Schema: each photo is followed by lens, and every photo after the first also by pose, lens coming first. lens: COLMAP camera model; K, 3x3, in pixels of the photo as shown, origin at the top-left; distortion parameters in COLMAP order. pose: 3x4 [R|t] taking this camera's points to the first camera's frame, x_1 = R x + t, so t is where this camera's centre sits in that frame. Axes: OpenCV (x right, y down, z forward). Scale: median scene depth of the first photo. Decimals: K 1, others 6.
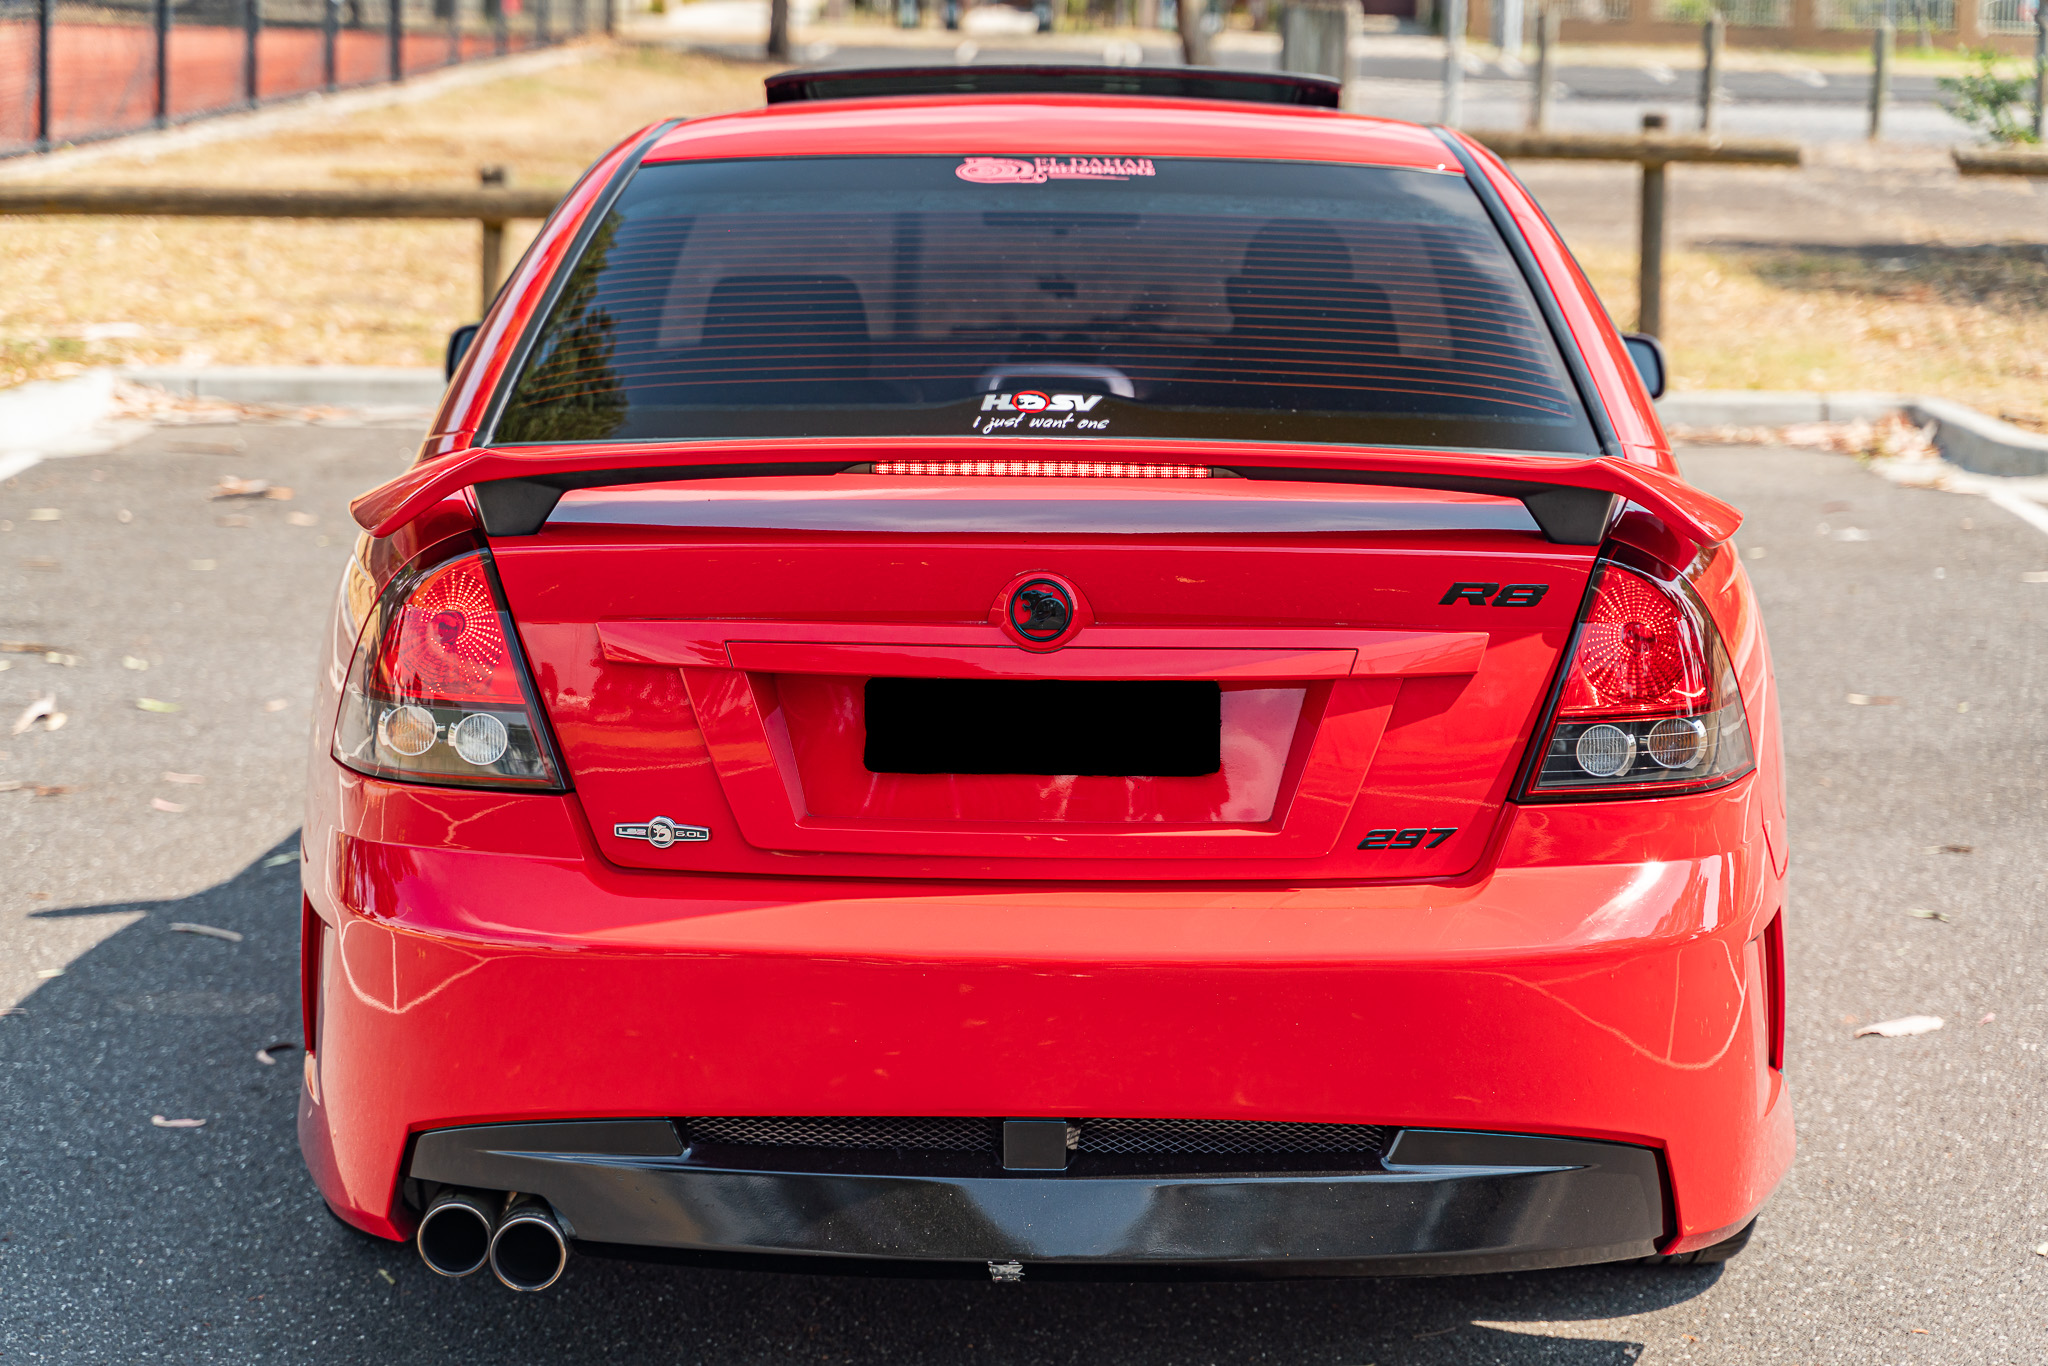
lens RADIAL K [[4601.0, 0, 1003.0], [0, 4601.0, 692.4], [0, 0, 1]] dist [0.014164, 0.000000]
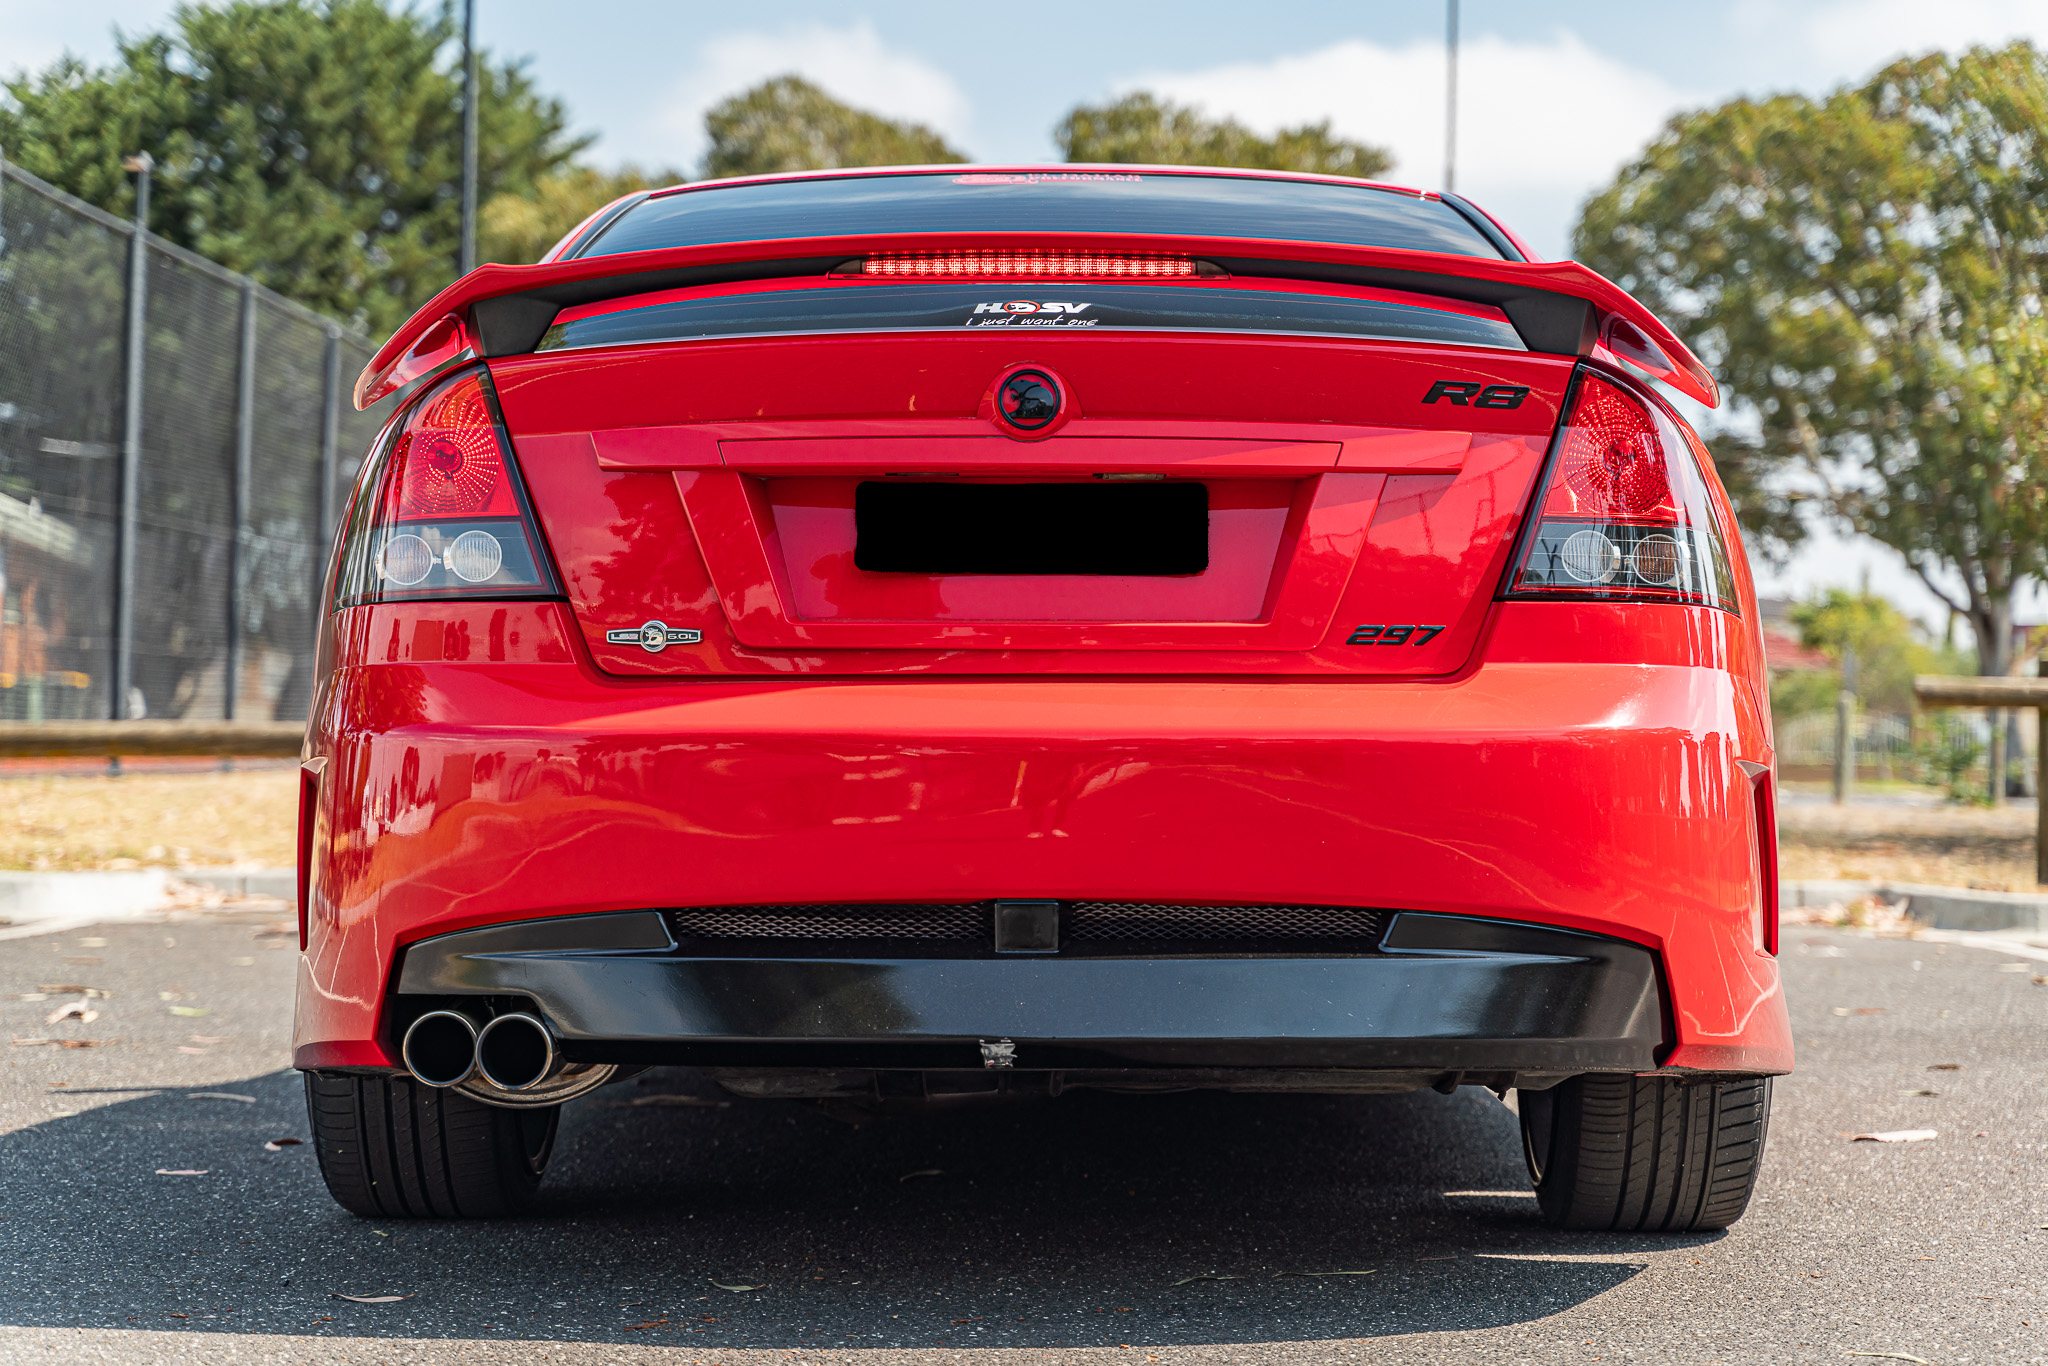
lens RADIAL K [[4337.1, 0, 1027.1], [0, 4337.1, 676.3], [0, 0, 1]] dist [0.013875, 0.000000]
pose [[0.999979, -0.006422, 0.001036, 0.006210], [0.006504, 0.984935, -0.172804, 0.199697], [0.000090, 0.172807, 0.984956, 0.066704]]
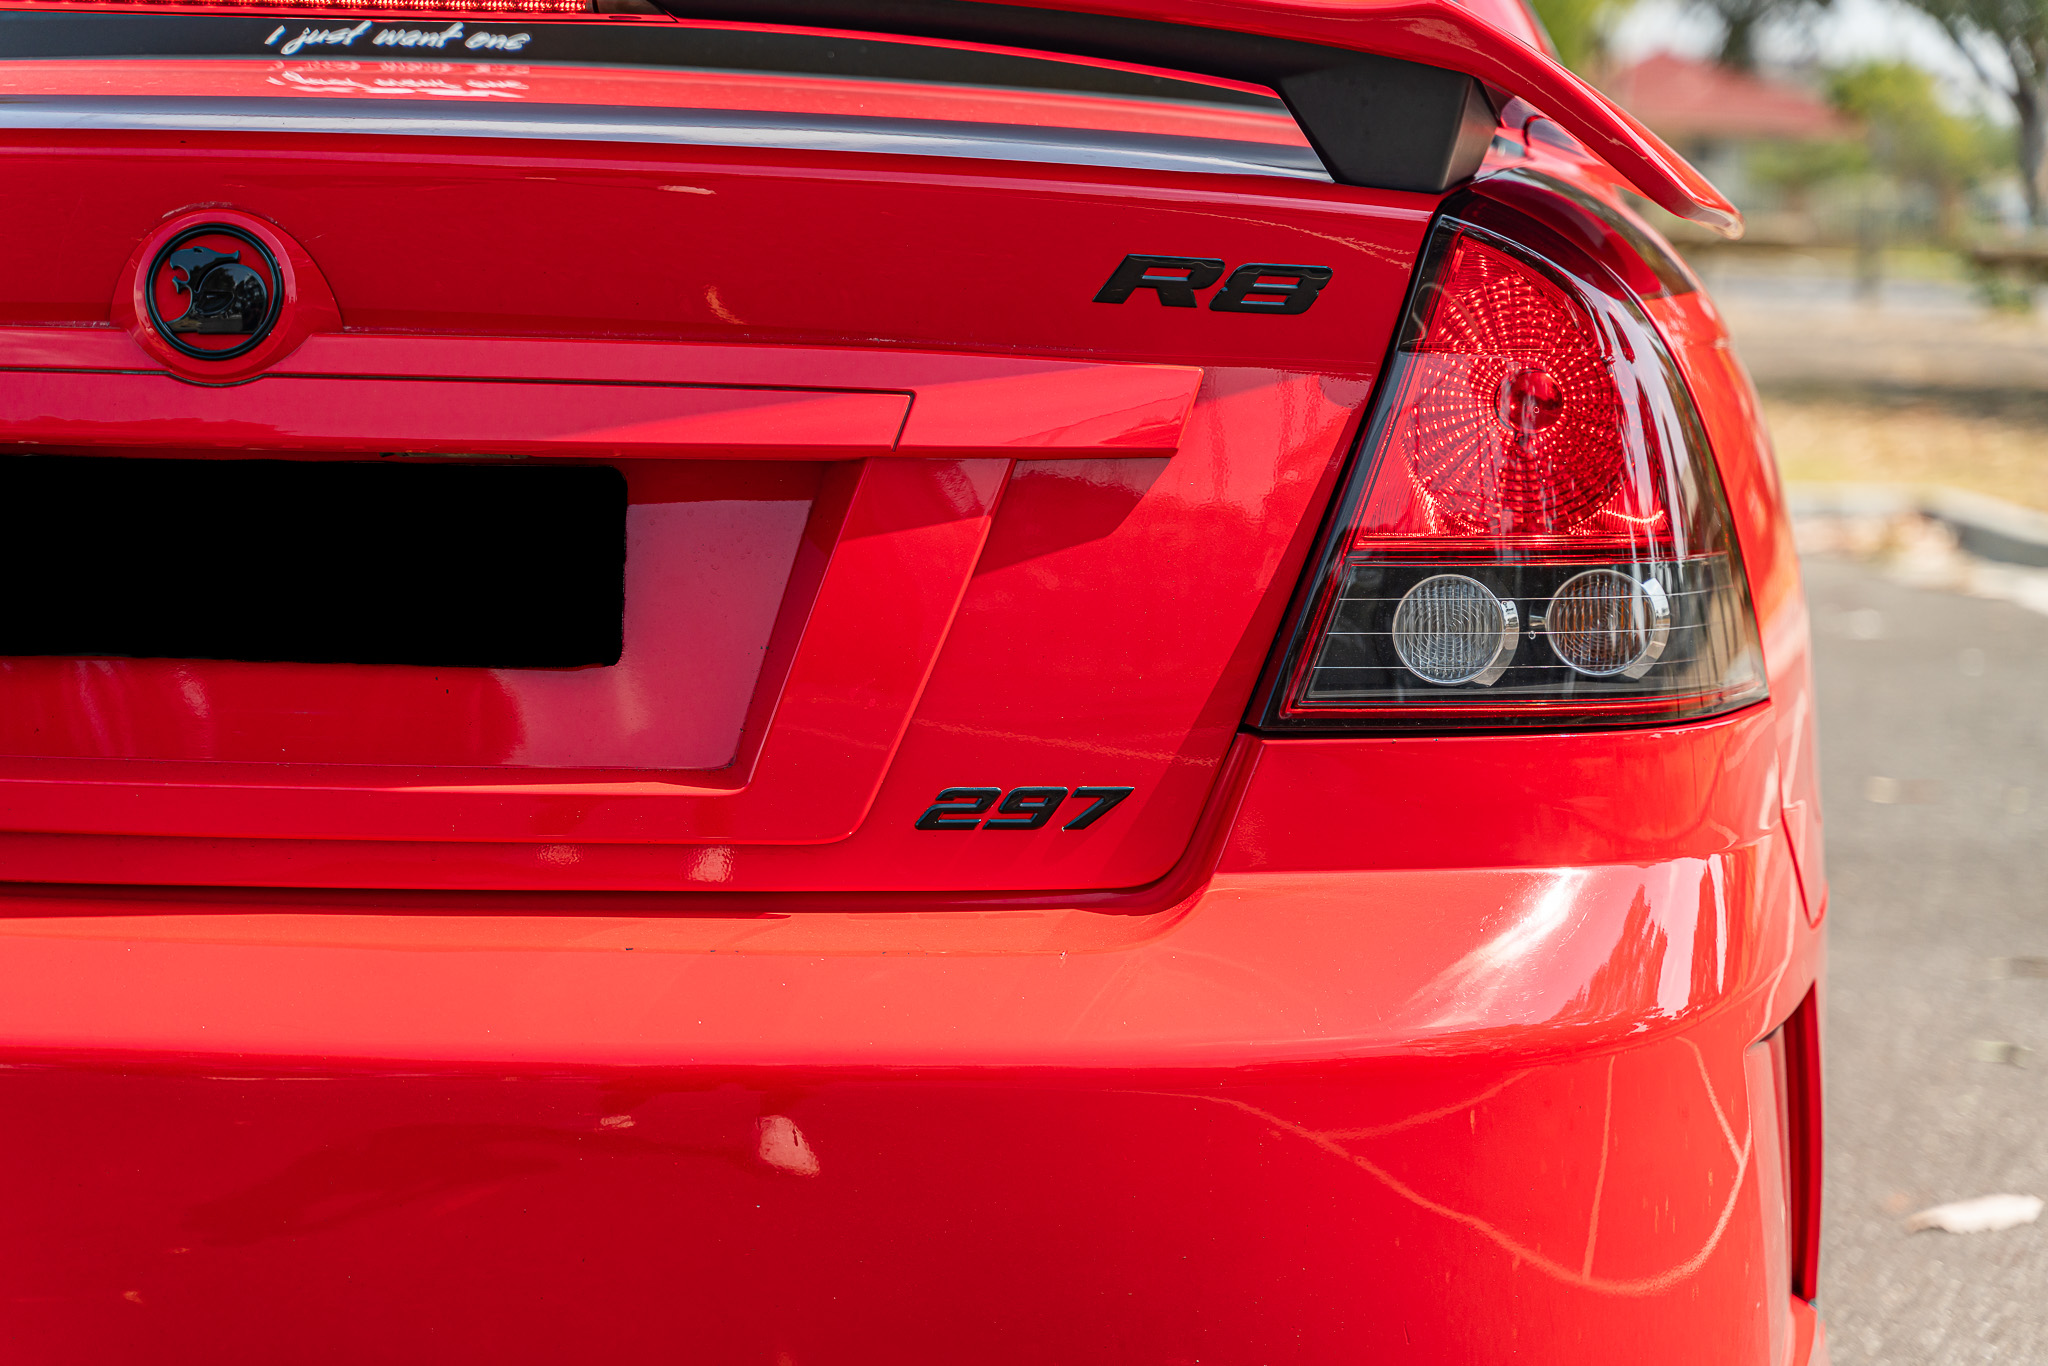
lens RADIAL K [[4337.1, 0, 1044.9], [0, 4337.1, 690.8], [0, 0, 1]] dist [0.013875, 0.000000]
pose [[0.999939, 0.010969, 0.001583, 0.087269], [-0.010891, 0.999017, -0.042959, 0.038010], [-0.002052, 0.042939, 0.999076, 0.549012]]
